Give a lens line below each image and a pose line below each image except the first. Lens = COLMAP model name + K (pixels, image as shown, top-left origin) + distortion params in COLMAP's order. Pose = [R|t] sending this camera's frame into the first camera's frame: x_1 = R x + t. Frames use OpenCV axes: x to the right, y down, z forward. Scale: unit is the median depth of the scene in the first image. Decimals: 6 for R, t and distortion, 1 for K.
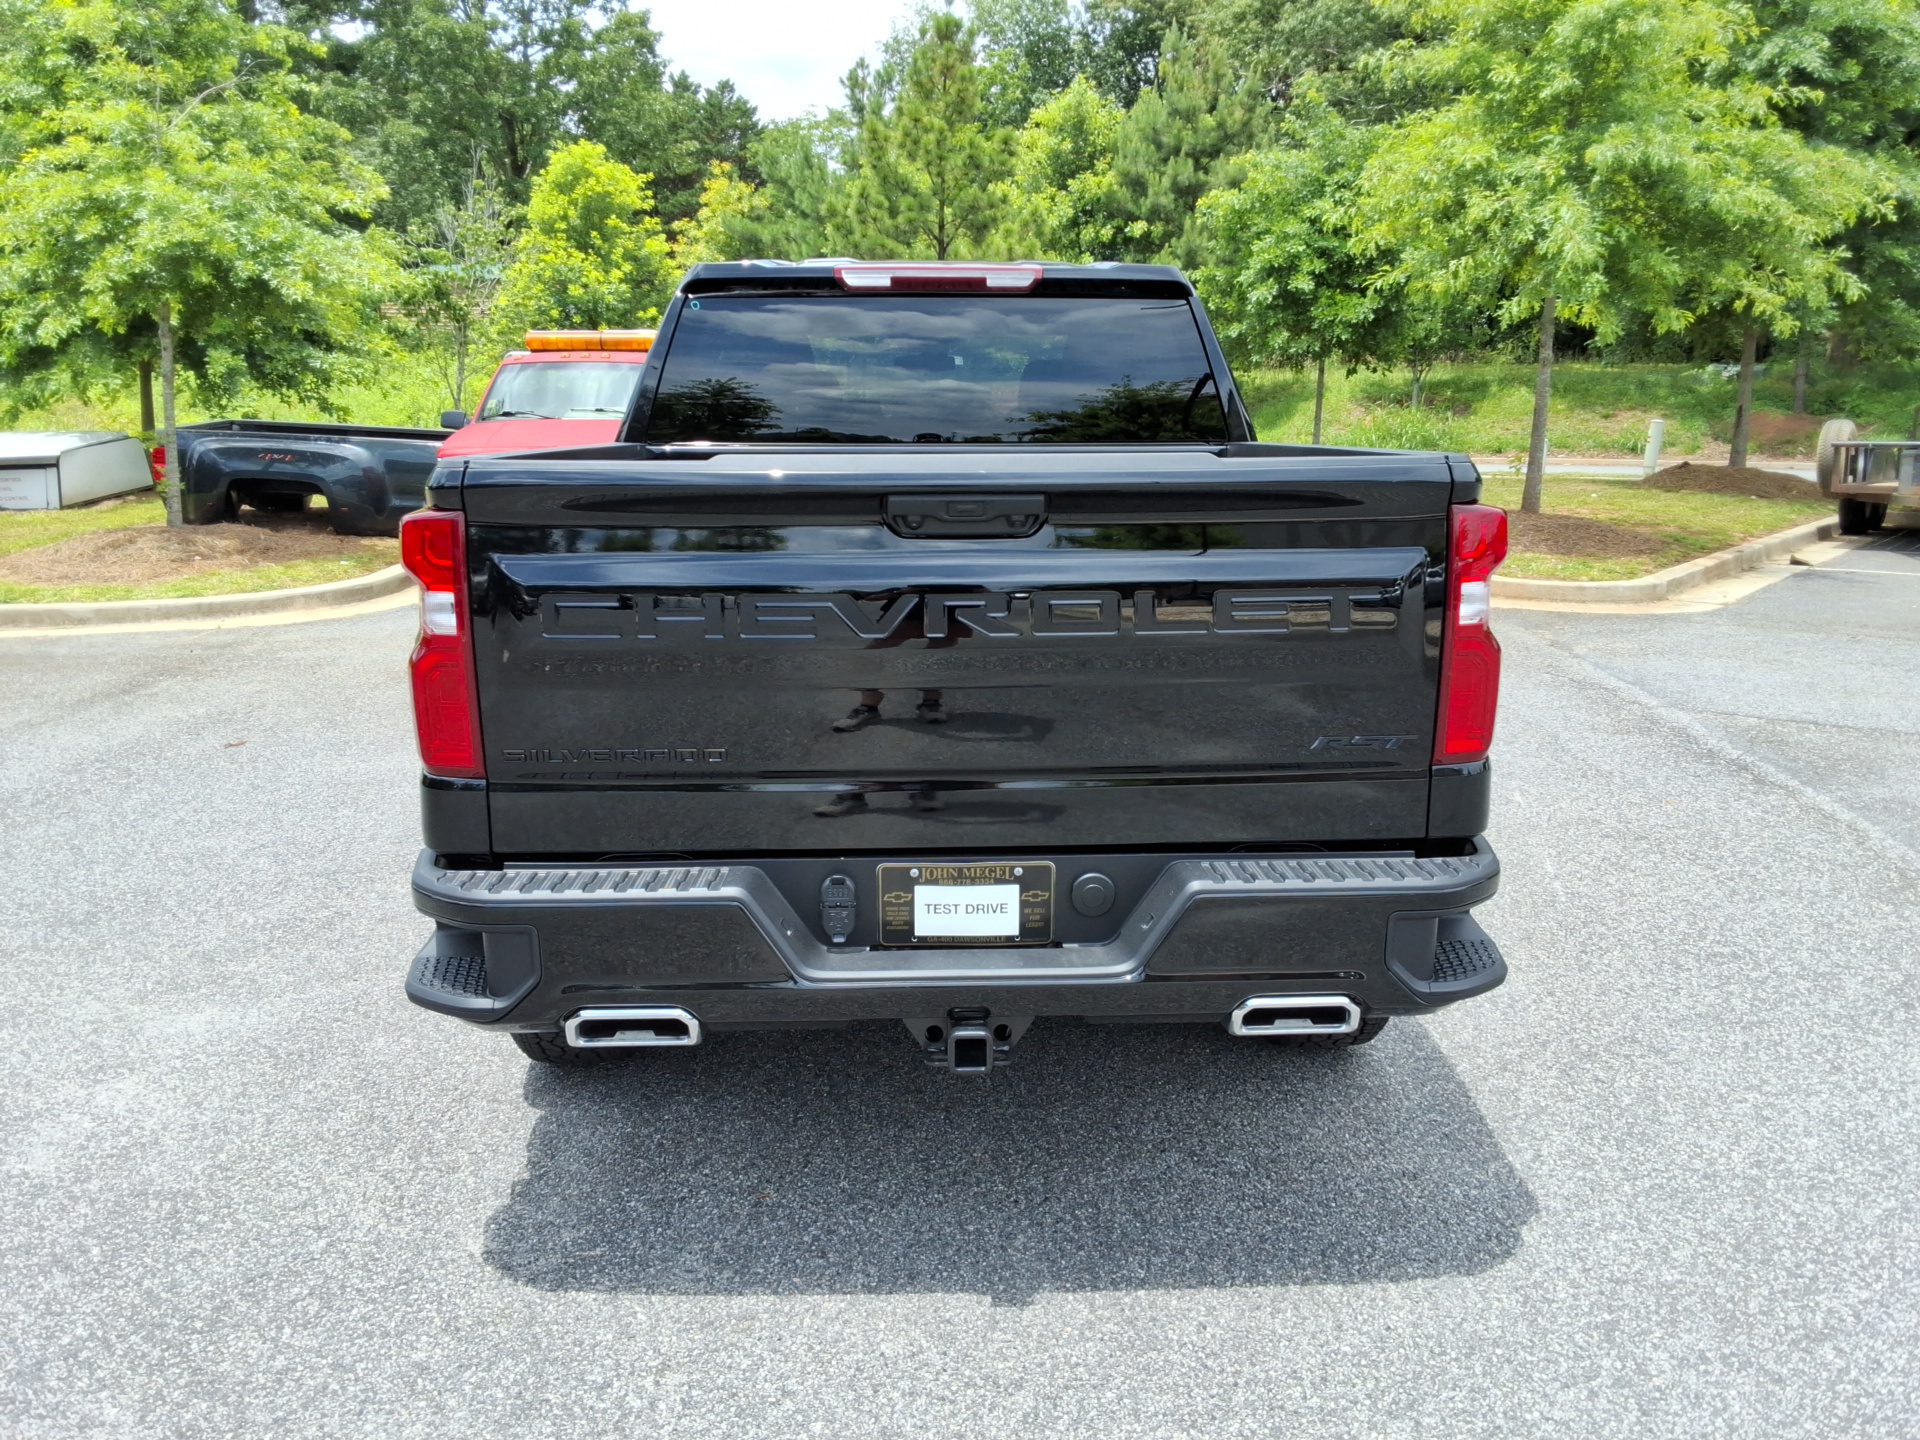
lens RADIAL K [[1550.1, 0, 979.3], [0, 1550.1, 695.7], [0, 0, 1]] dist [0.125194, -0.216643]
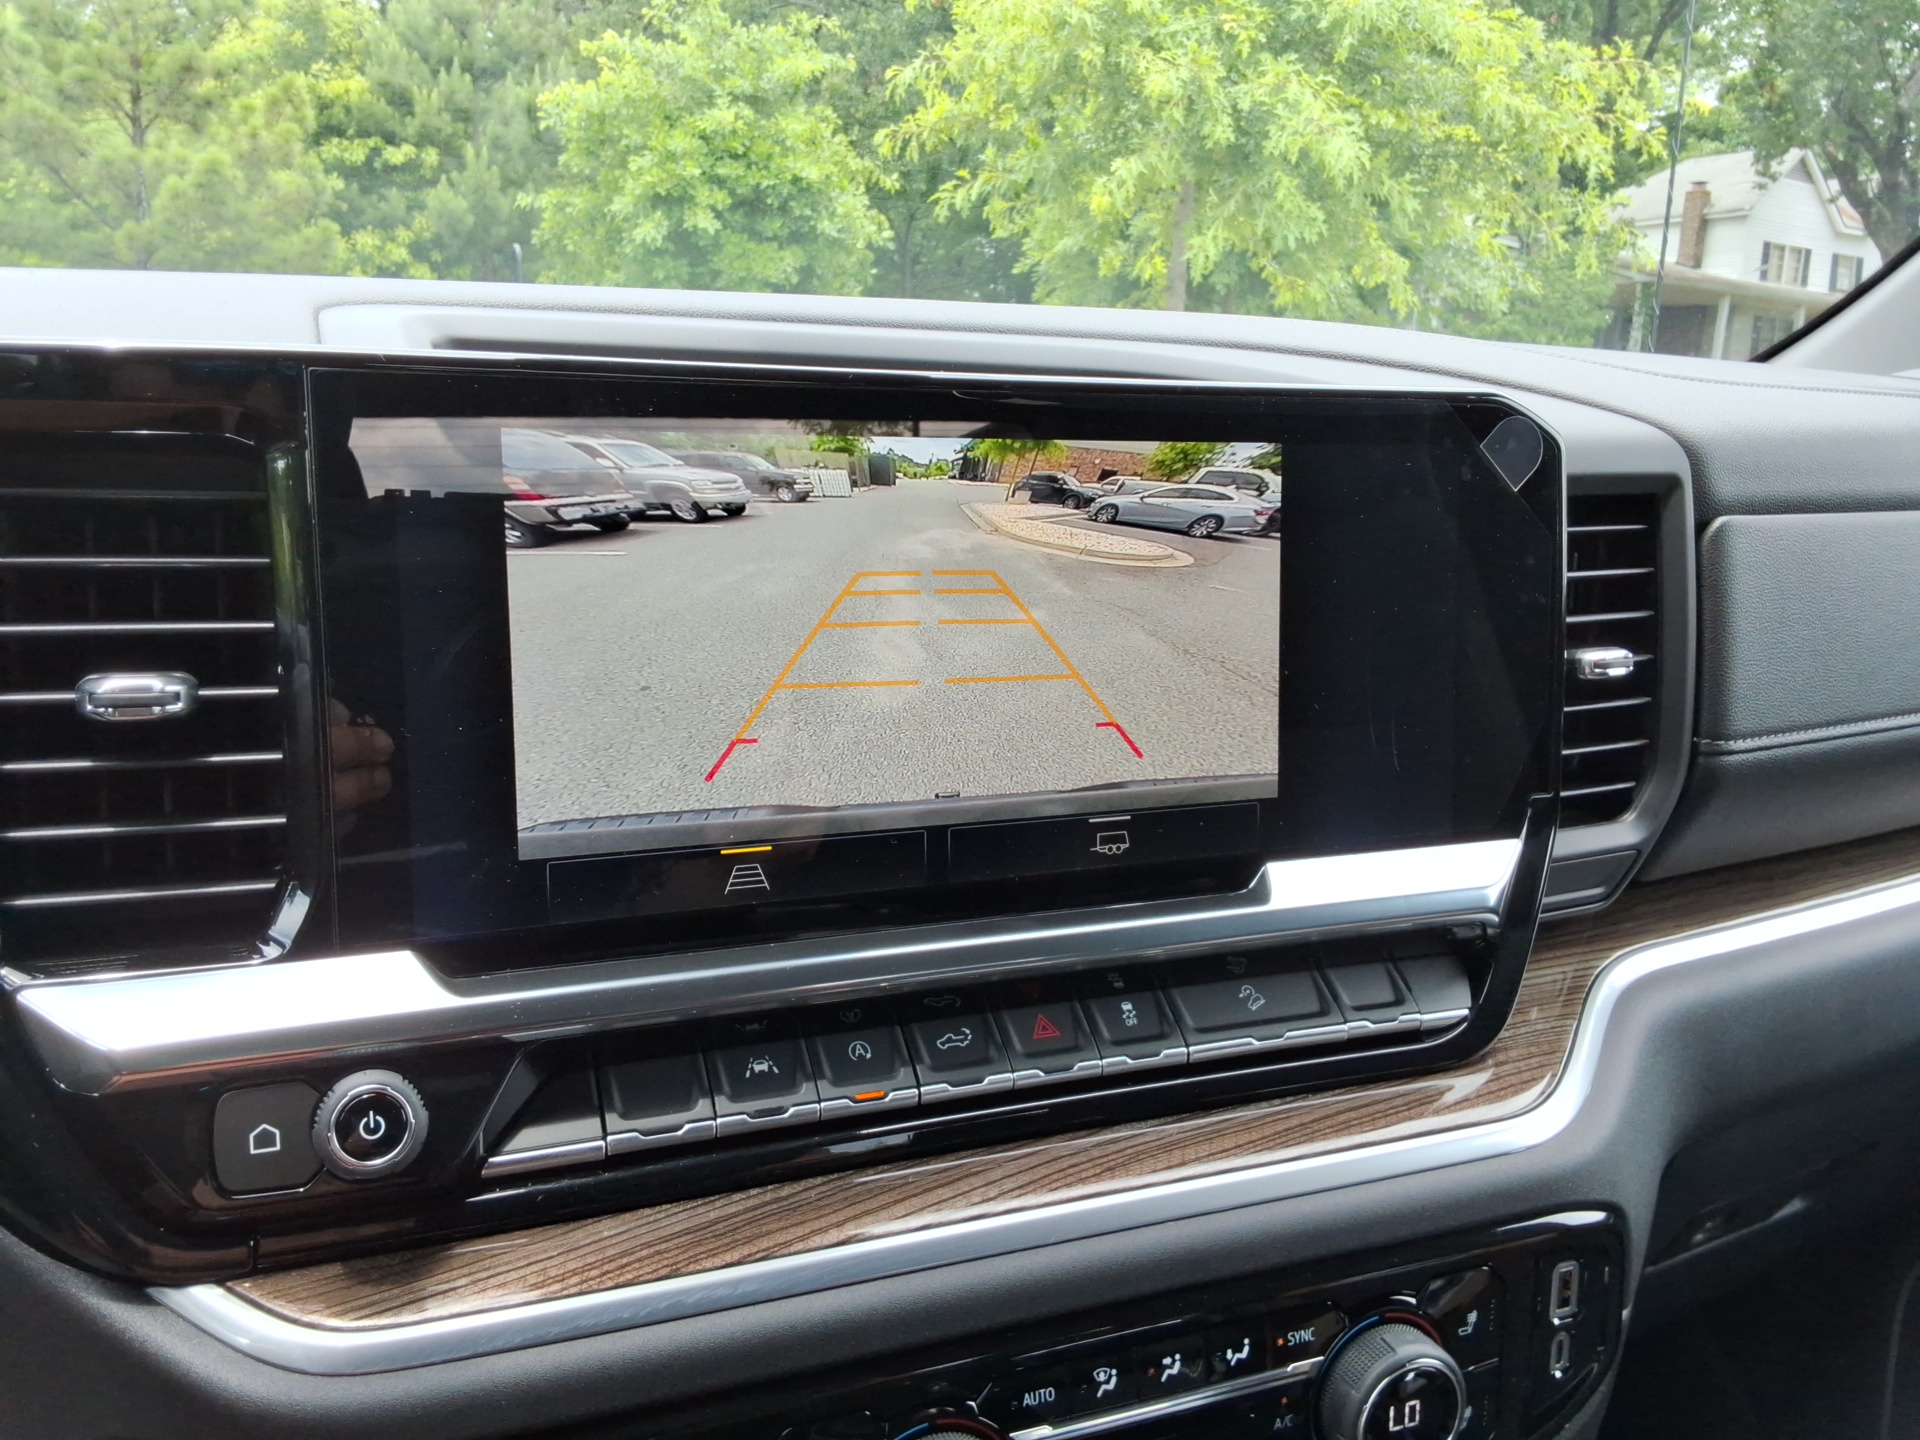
lens RADIAL K [[1550.1, 0, 979.3], [0, 1550.1, 695.7], [0, 0, 1]] dist [0.125194, -0.216643]
pose [[0.892018, -0.055083, 0.448632, -0.031125], [0.051345, 0.998470, 0.020504, -0.082428], [-0.449075, 0.004746, 0.893481, 0.471929]]
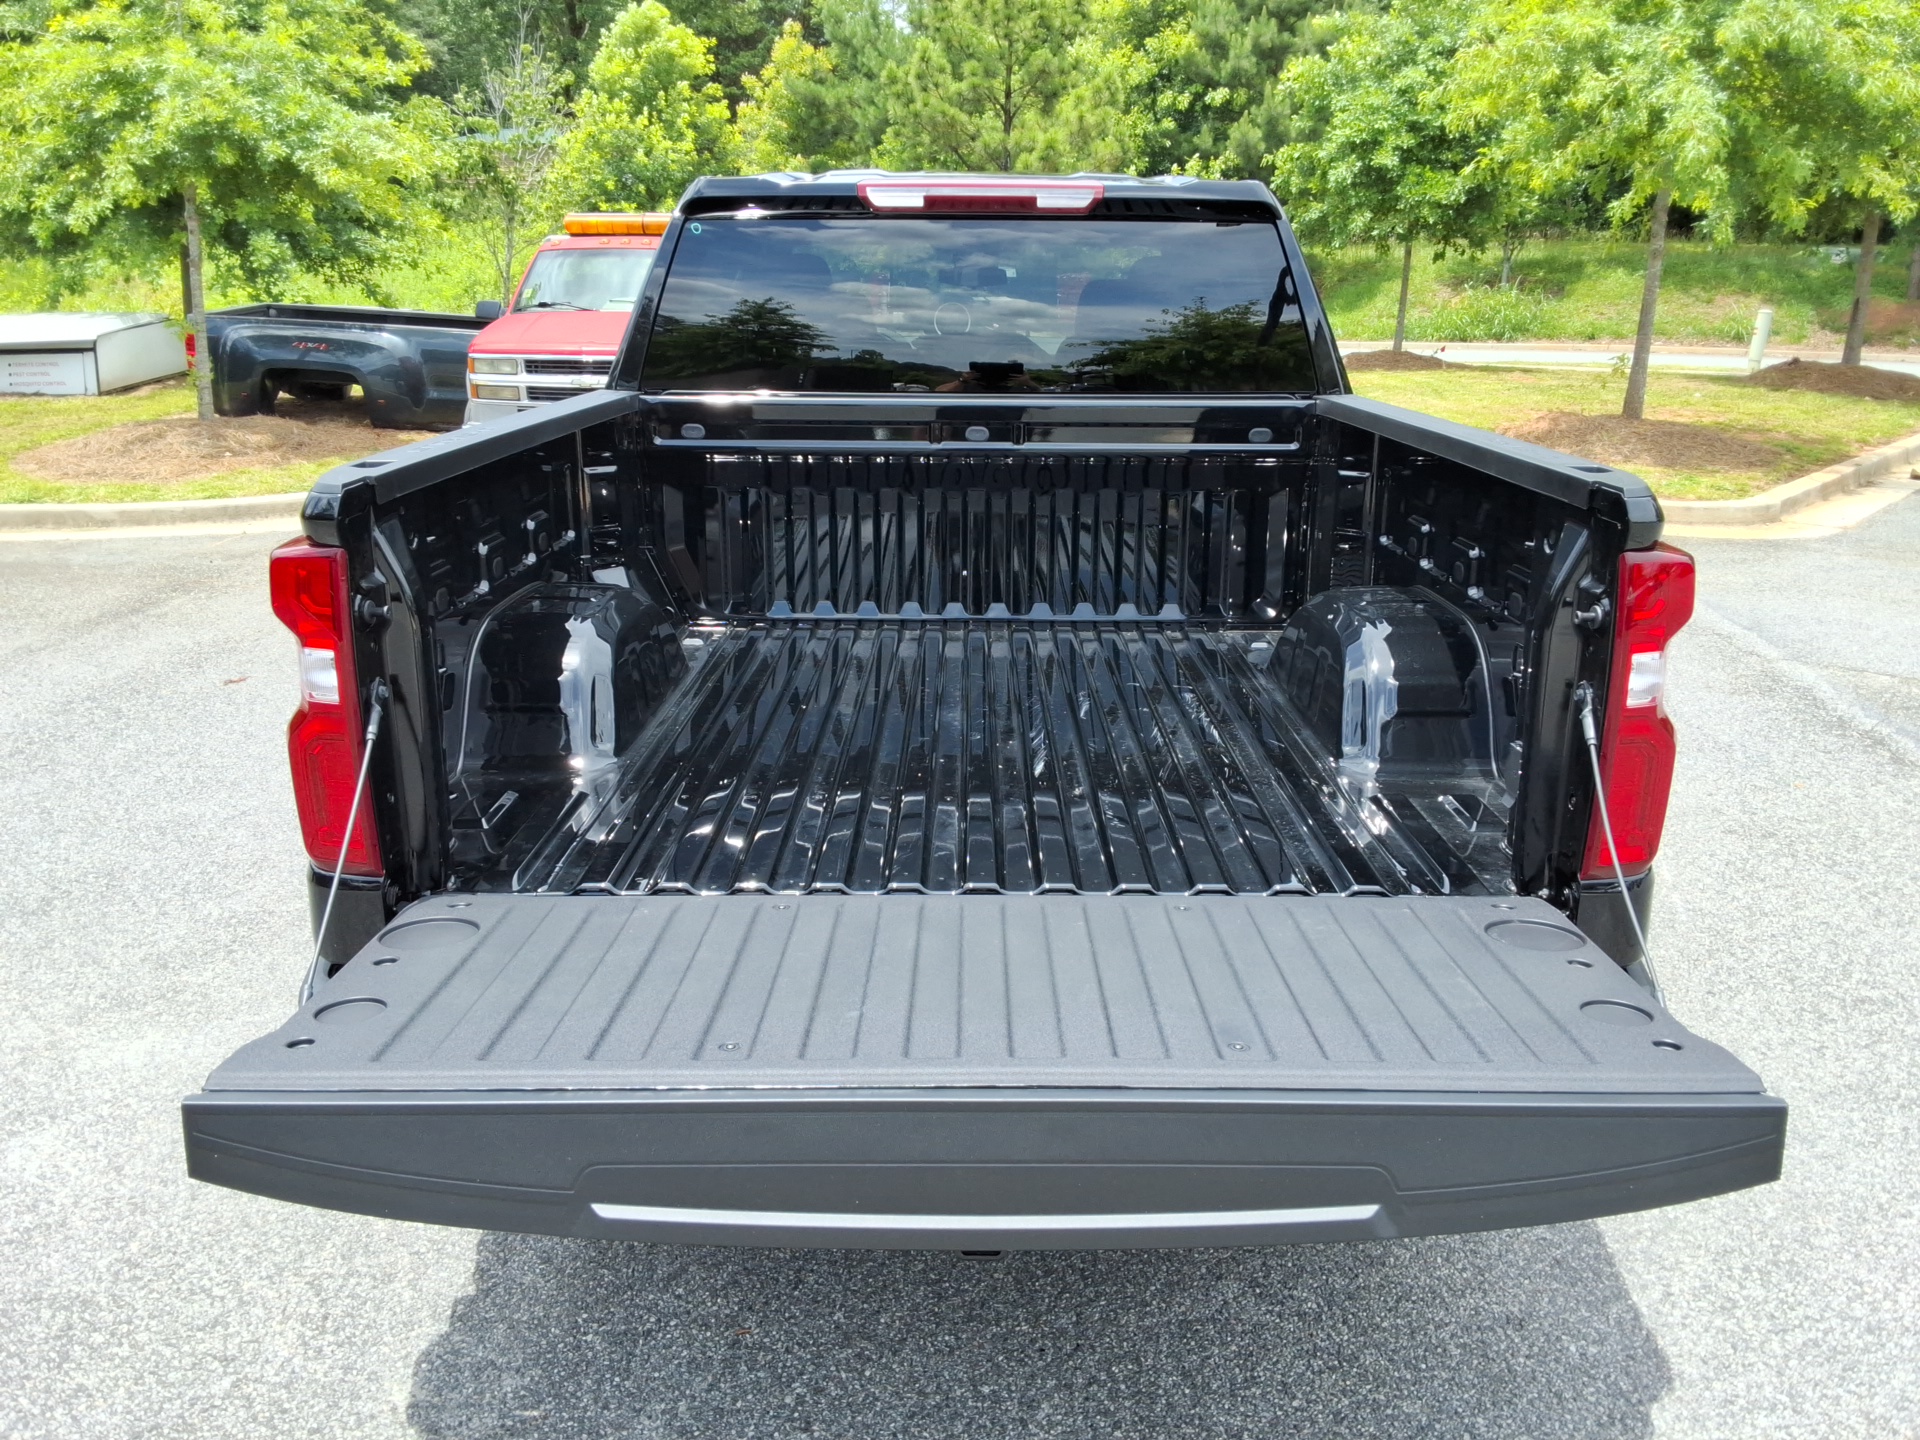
lens RADIAL K [[1558.1, 0, 977.8], [0, 1558.1, 695.0], [0, 0, 1]] dist [0.082261, -0.141143]
pose [[0.999022, 0.018677, -0.040077, 0.003924], [-0.015489, 0.996799, 0.078435, -0.022012], [0.041414, -0.077737, 0.996113, 0.044536]]
